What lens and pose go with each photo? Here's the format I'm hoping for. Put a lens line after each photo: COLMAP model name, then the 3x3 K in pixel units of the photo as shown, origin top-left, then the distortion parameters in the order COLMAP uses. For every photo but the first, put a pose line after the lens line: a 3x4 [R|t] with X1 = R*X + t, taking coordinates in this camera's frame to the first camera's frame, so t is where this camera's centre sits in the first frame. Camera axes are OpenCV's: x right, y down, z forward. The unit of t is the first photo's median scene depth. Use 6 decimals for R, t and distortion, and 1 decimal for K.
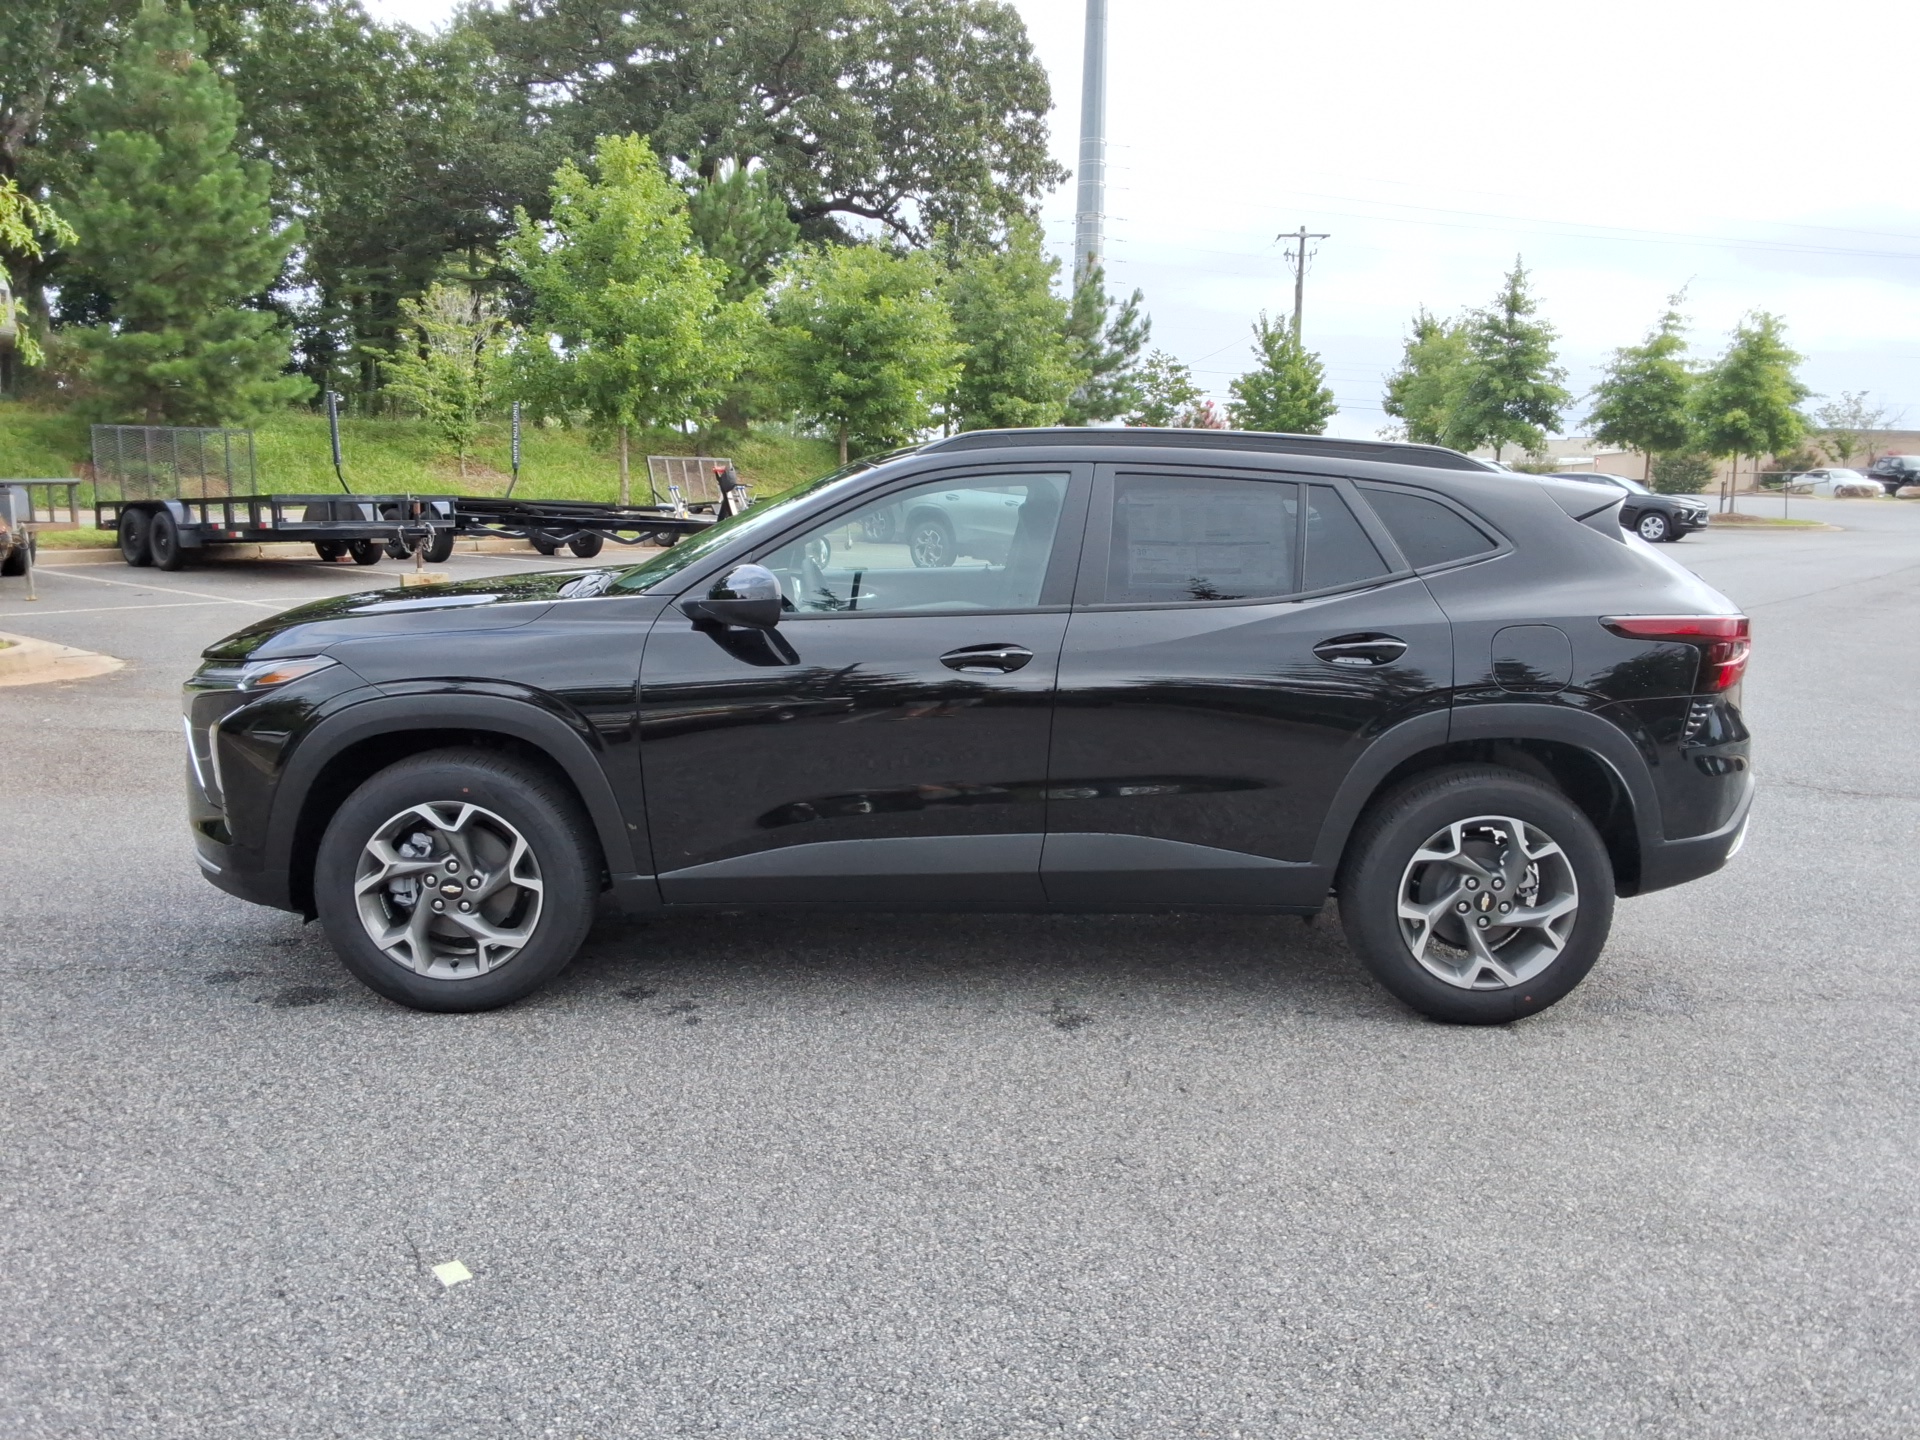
lens RADIAL K [[1544.9, 0, 964.7], [0, 1544.9, 715.5], [0, 0, 1]] dist [0.091622, -0.148599]
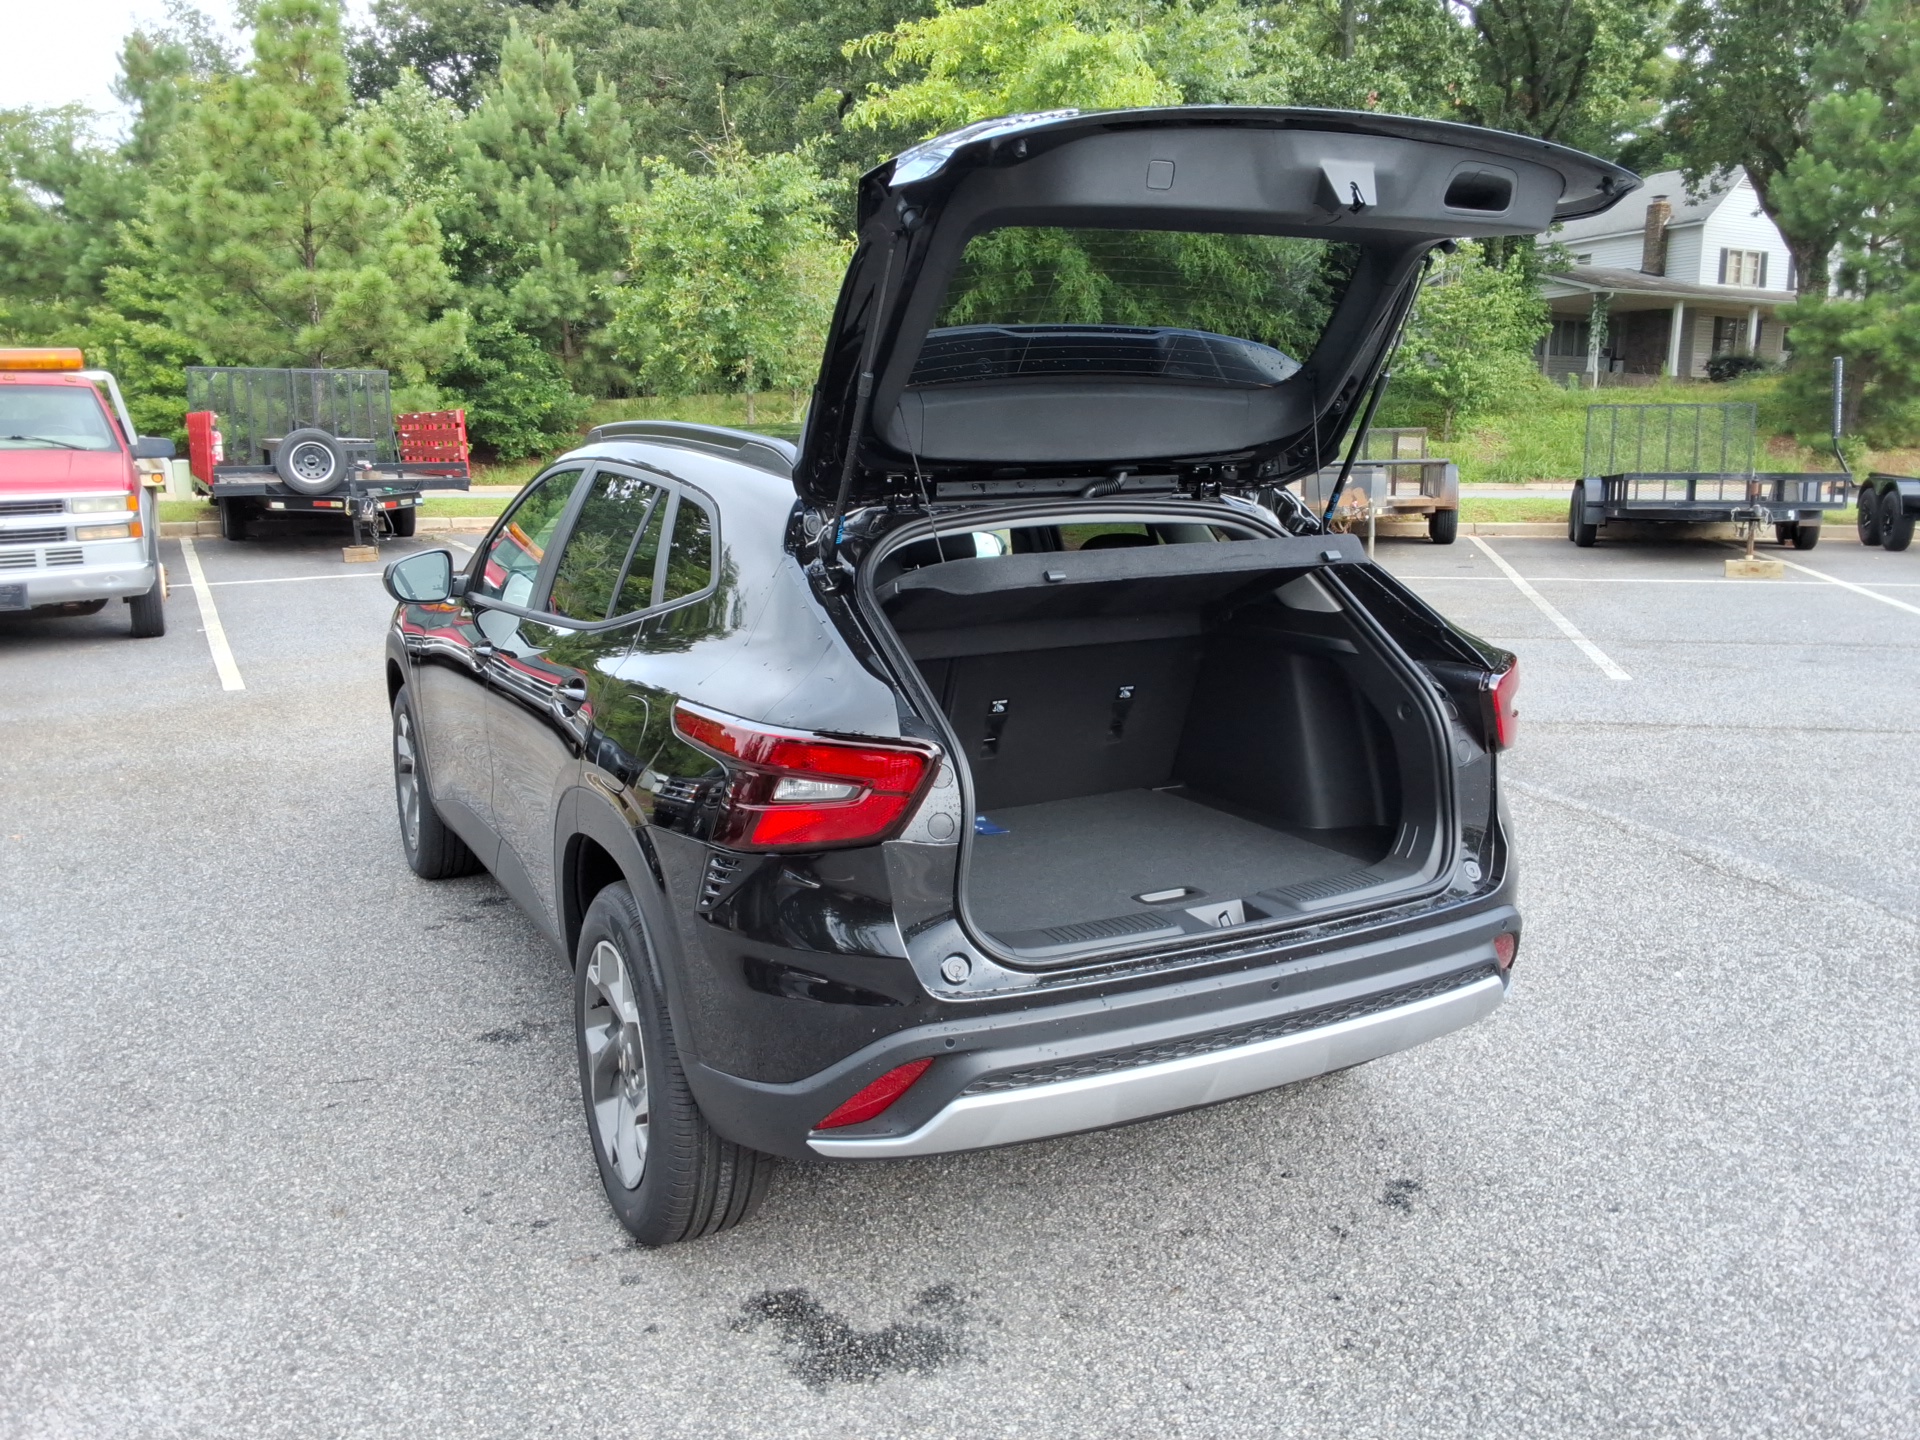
lens RADIAL K [[1544.9, 0, 984.8], [0, 1544.9, 700.4], [0, 0, 1]] dist [0.091622, -0.148599]
pose [[0.443044, 0.135119, -0.886259, 0.149068], [-0.126582, 0.988101, 0.087367, -0.019166], [0.887519, 0.073477, 0.454876, 0.115686]]
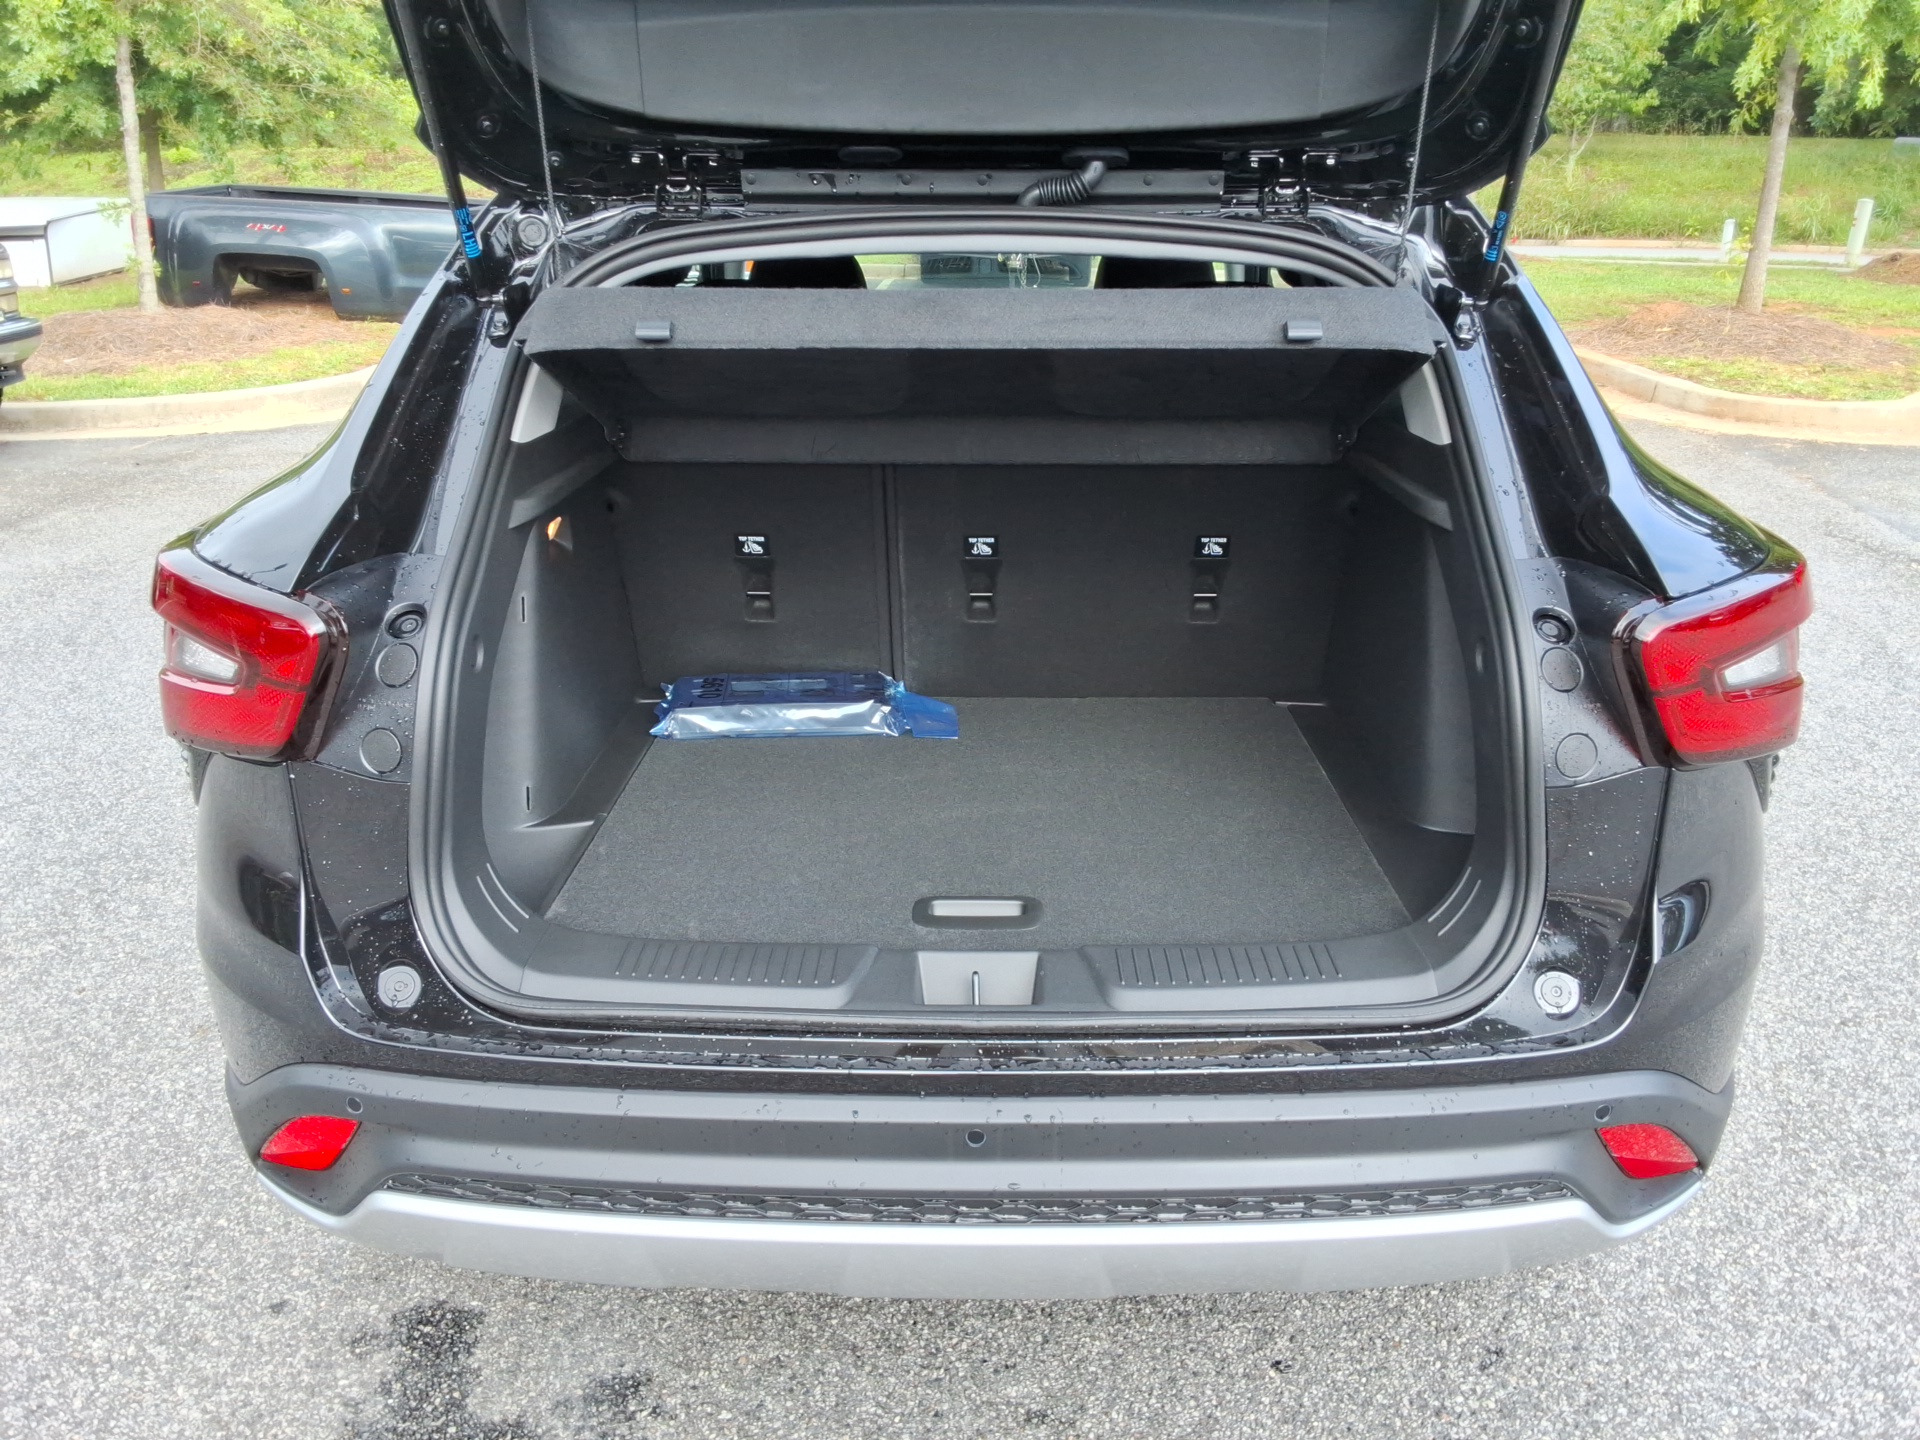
lens RADIAL K [[1544.9, 0, 977.4], [0, 1544.9, 704.6], [0, 0, 1]] dist [0.091622, -0.148599]
pose [[-0.035615, 0.301807, -0.952704, 0.121221], [-0.165367, 0.938387, 0.303453, -0.024361], [0.985589, 0.168353, 0.016488, 0.169265]]
